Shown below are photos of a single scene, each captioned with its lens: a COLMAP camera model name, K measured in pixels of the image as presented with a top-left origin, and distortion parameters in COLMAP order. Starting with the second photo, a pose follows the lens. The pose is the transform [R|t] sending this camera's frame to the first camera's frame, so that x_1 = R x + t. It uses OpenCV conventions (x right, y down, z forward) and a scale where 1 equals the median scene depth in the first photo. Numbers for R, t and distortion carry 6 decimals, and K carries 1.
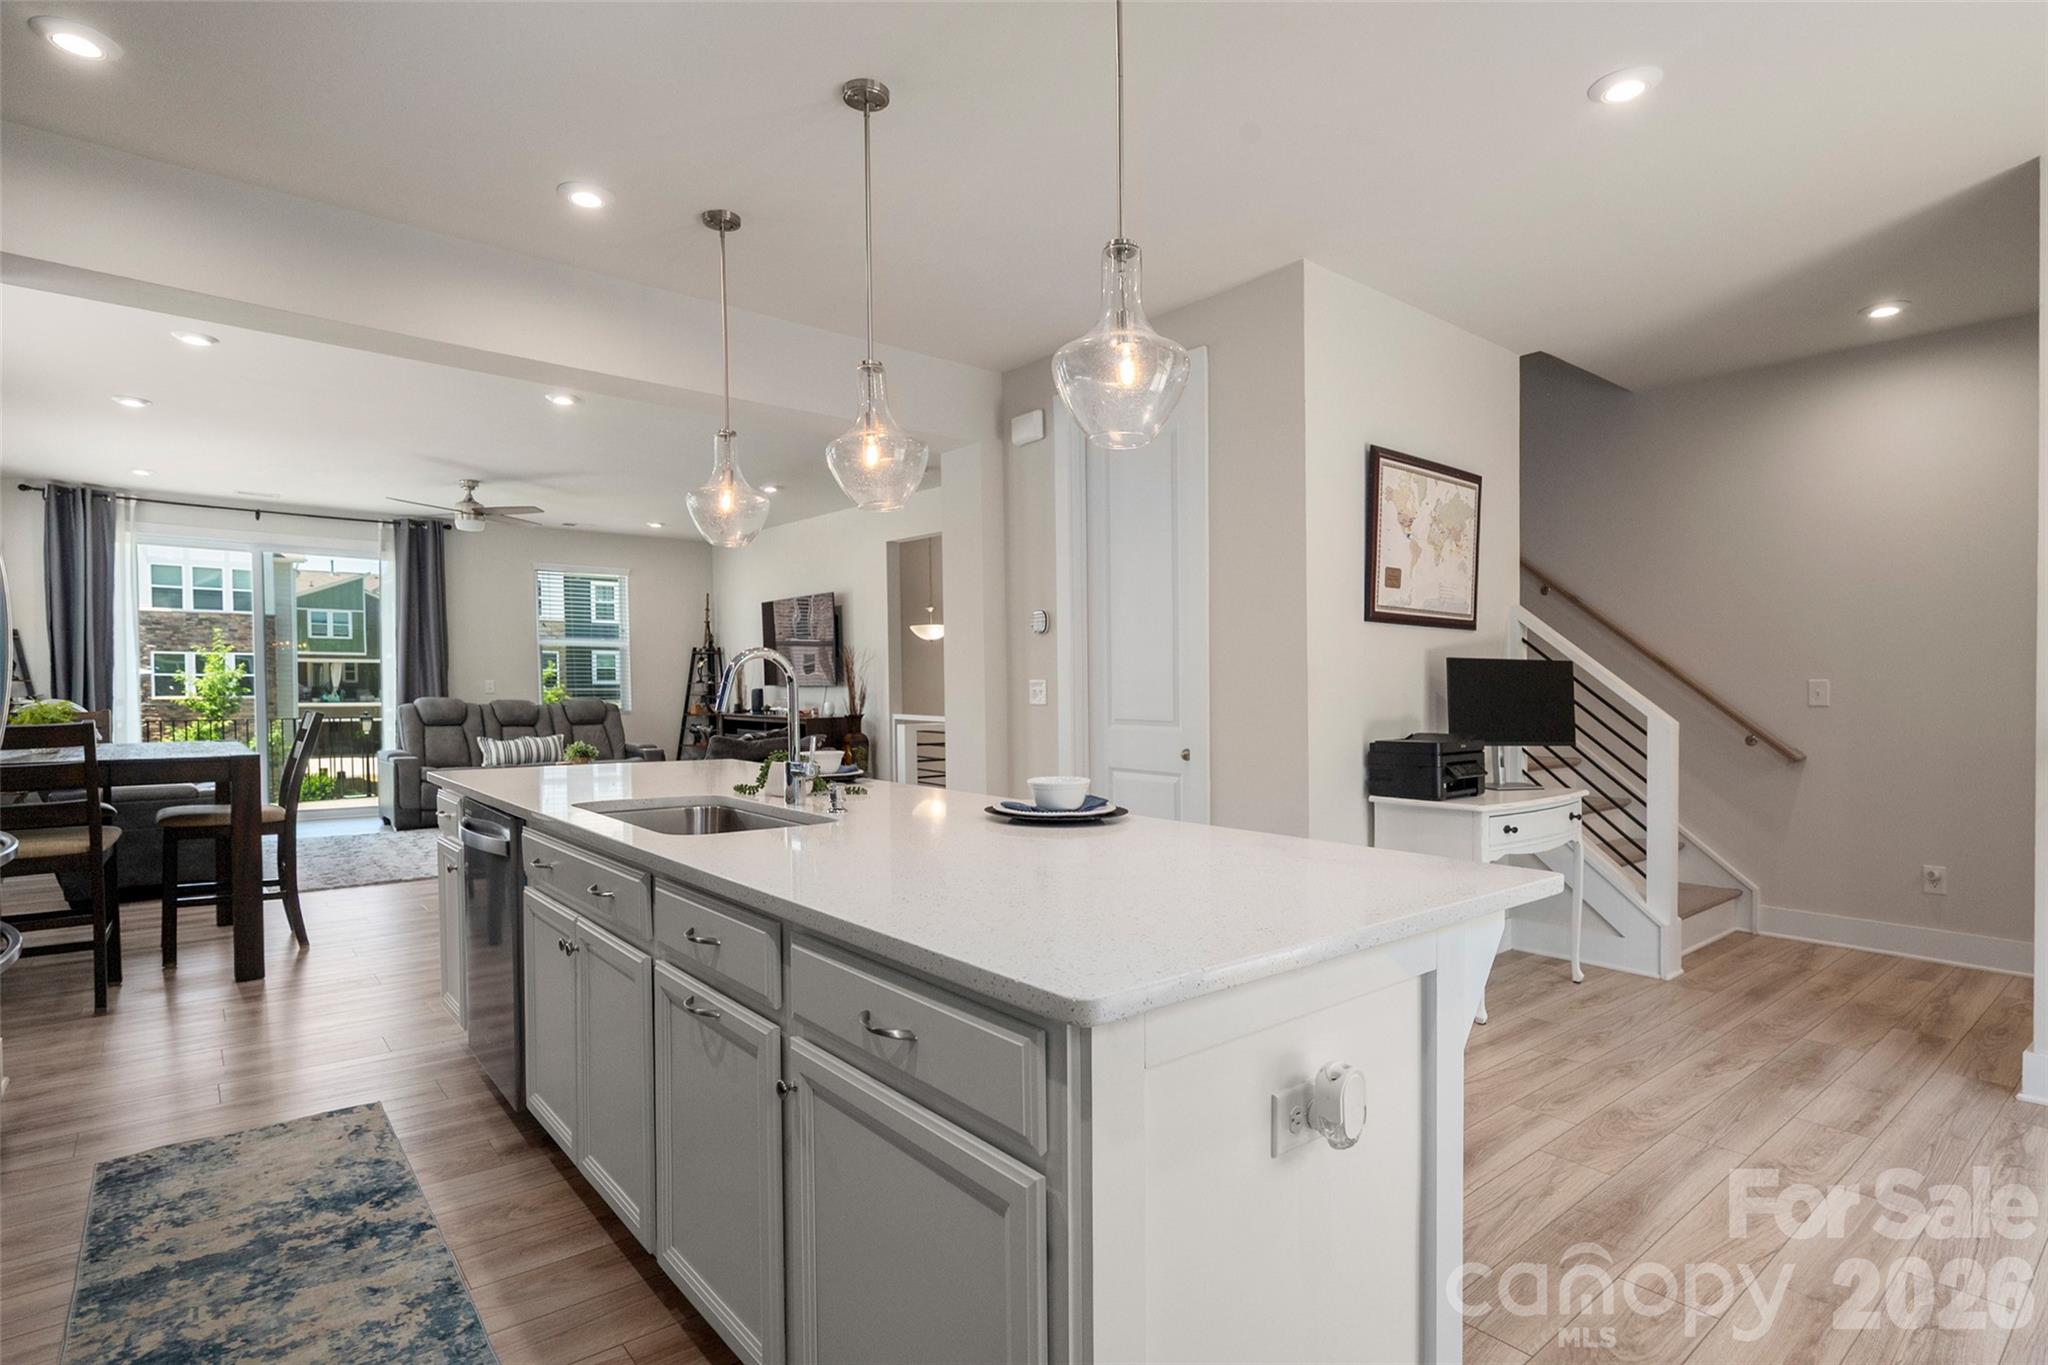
lens RADIAL K [[1010.9, 0, 1047.2], [0, 1010.9, 717.4], [0, 0, 1]] dist [0.003303, -0.001155]
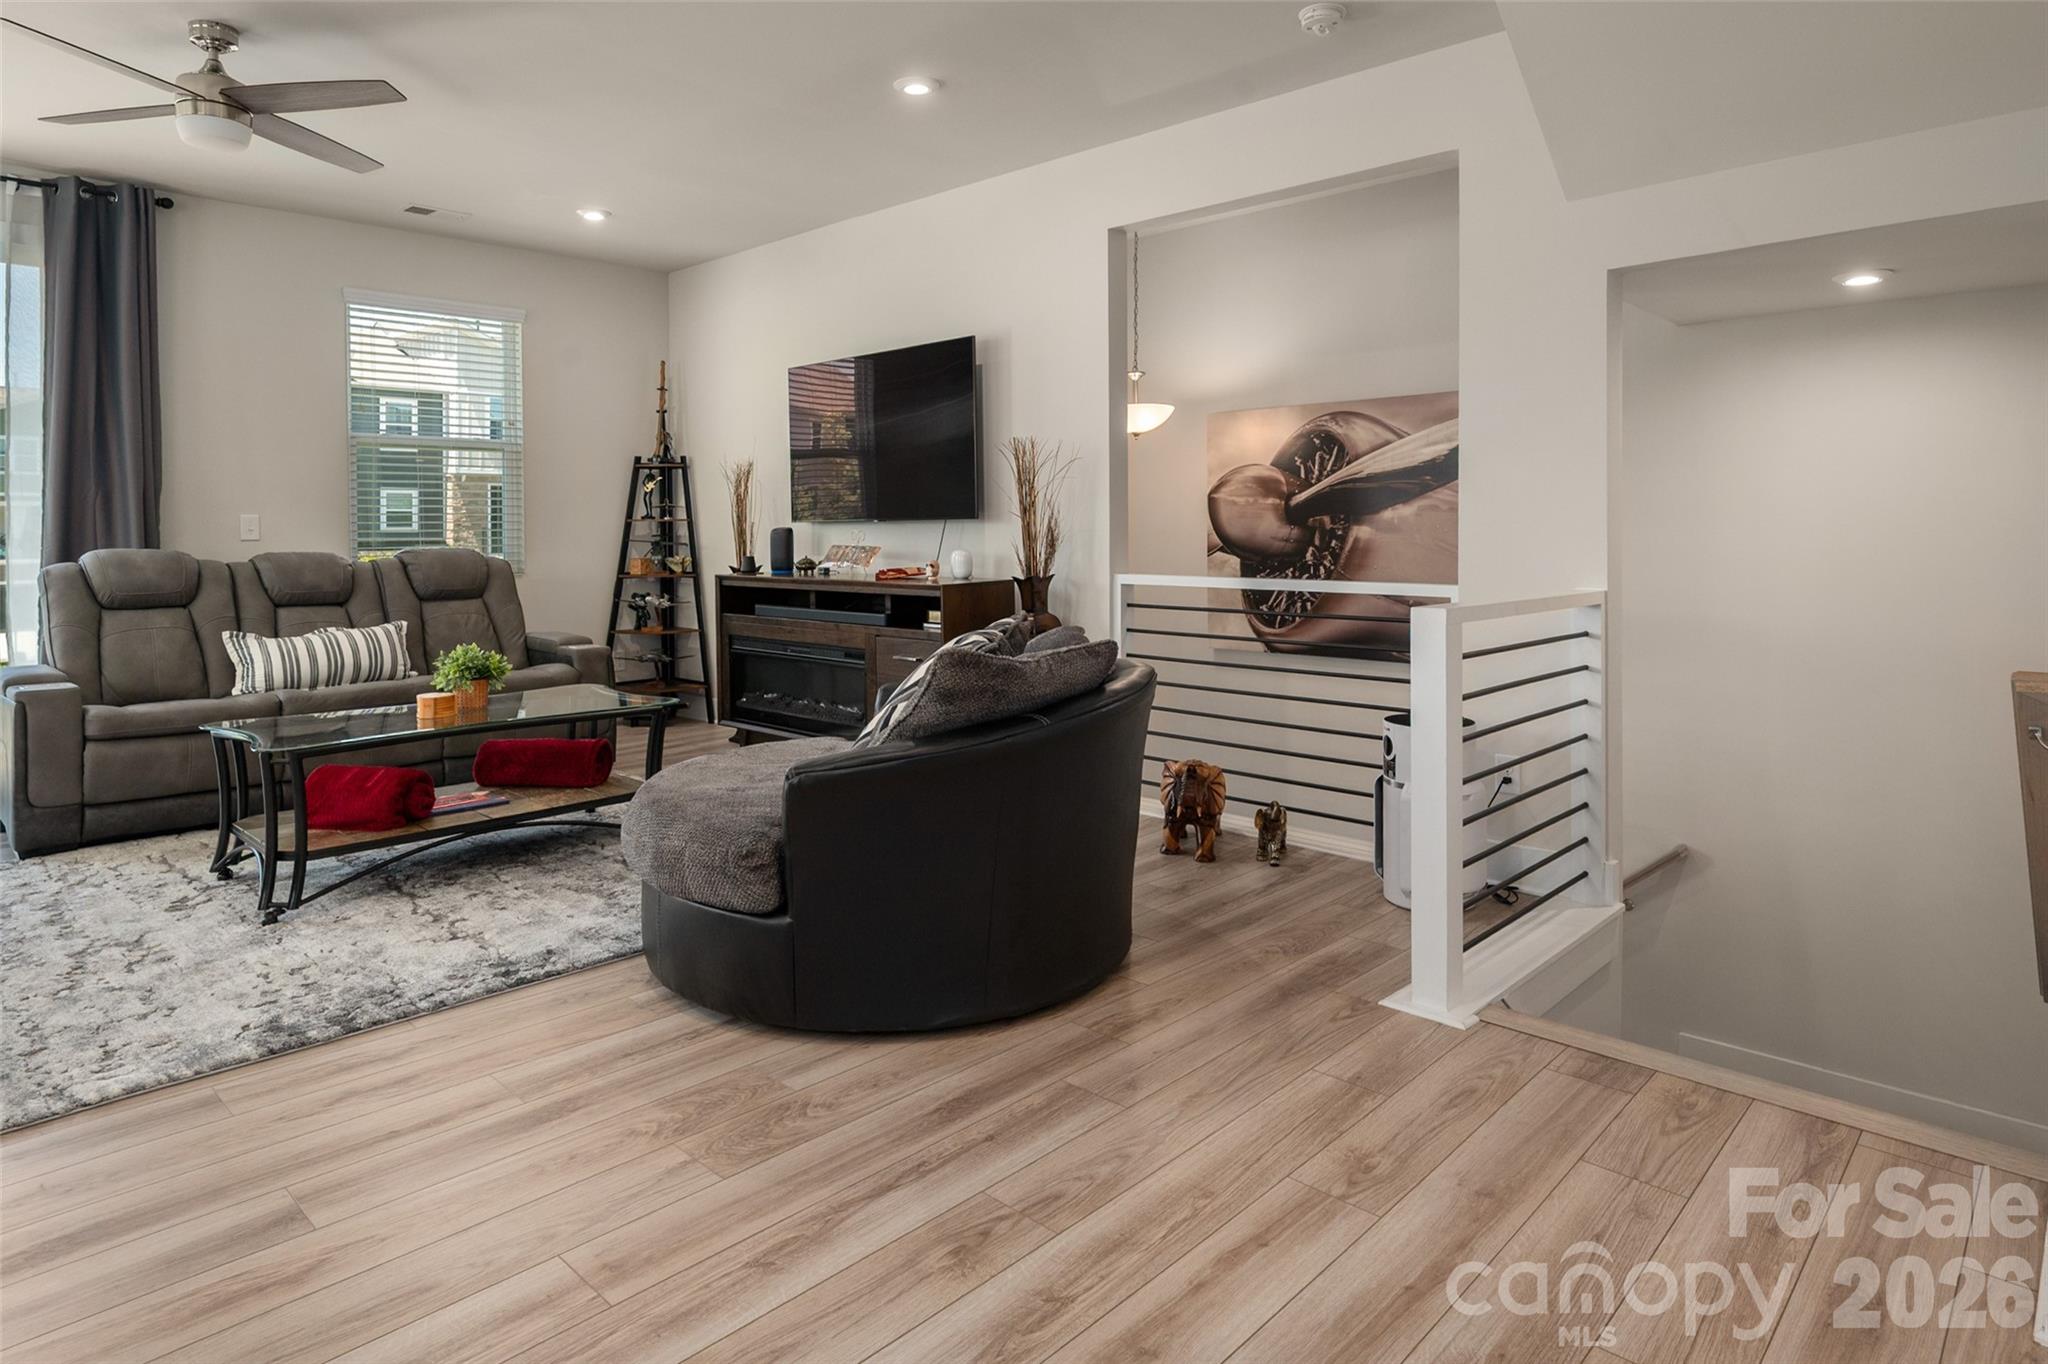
lens RADIAL K [[1151.1, 0, 1030.7], [0, 1151.1, 528.8], [0, 0, 1]] dist [0.002145, 0.000954]
pose [[0.994744, -0.006406, 0.102196, -0.236412], [0.009976, 0.999356, -0.034455, -0.006089], [-0.101910, 0.035293, 0.994167, 0.413745]]
